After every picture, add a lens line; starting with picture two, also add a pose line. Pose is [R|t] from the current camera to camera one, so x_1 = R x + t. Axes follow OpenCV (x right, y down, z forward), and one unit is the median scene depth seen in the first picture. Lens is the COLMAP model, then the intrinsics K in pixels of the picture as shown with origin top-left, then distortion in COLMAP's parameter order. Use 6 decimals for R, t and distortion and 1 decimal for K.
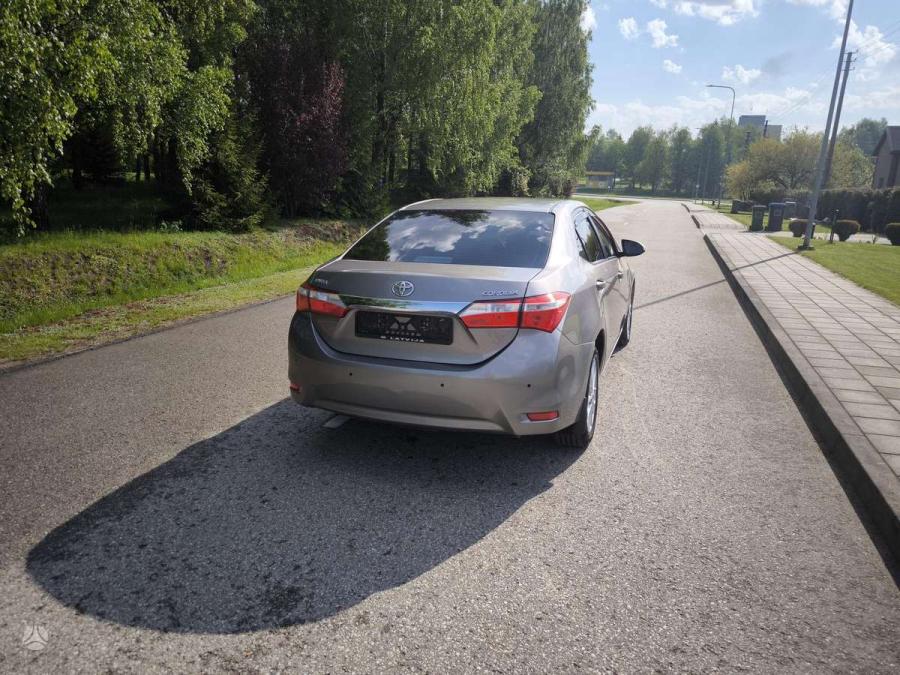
lens RADIAL K [[625.8, 0, 448.3], [0, 625.8, 333.2], [0, 0, 1]] dist [0.048216, -0.035549]
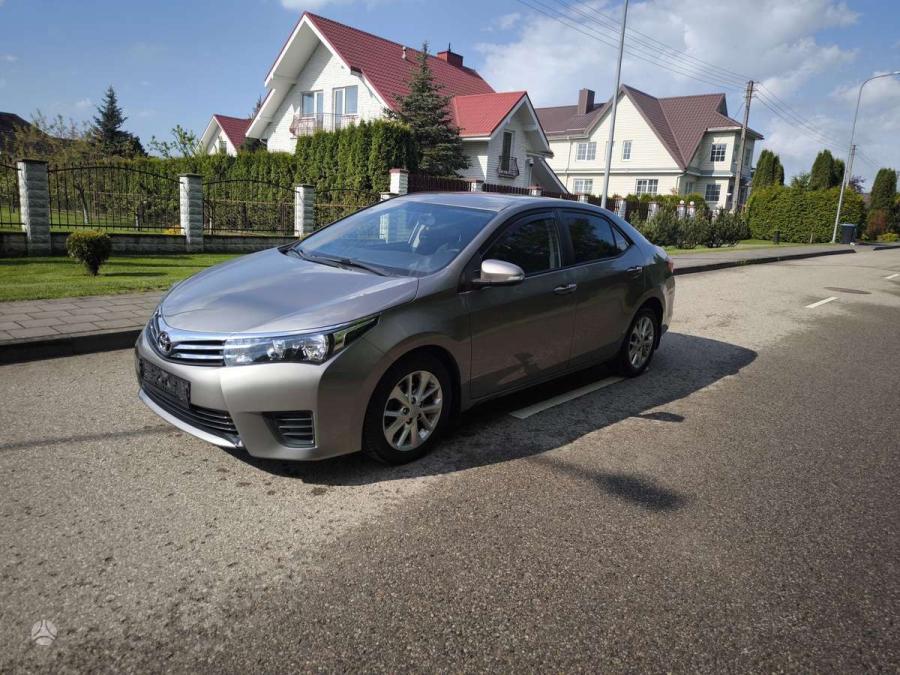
lens RADIAL K [[625.8, 0, 447.0], [0, 625.8, 328.3], [0, 0, 1]] dist [0.048216, -0.035549]
pose [[-0.922142, -0.153243, 0.355205, -0.073079], [0.009770, 0.908677, 0.417386, -0.143117], [-0.386729, 0.388359, -0.836432, 0.634883]]
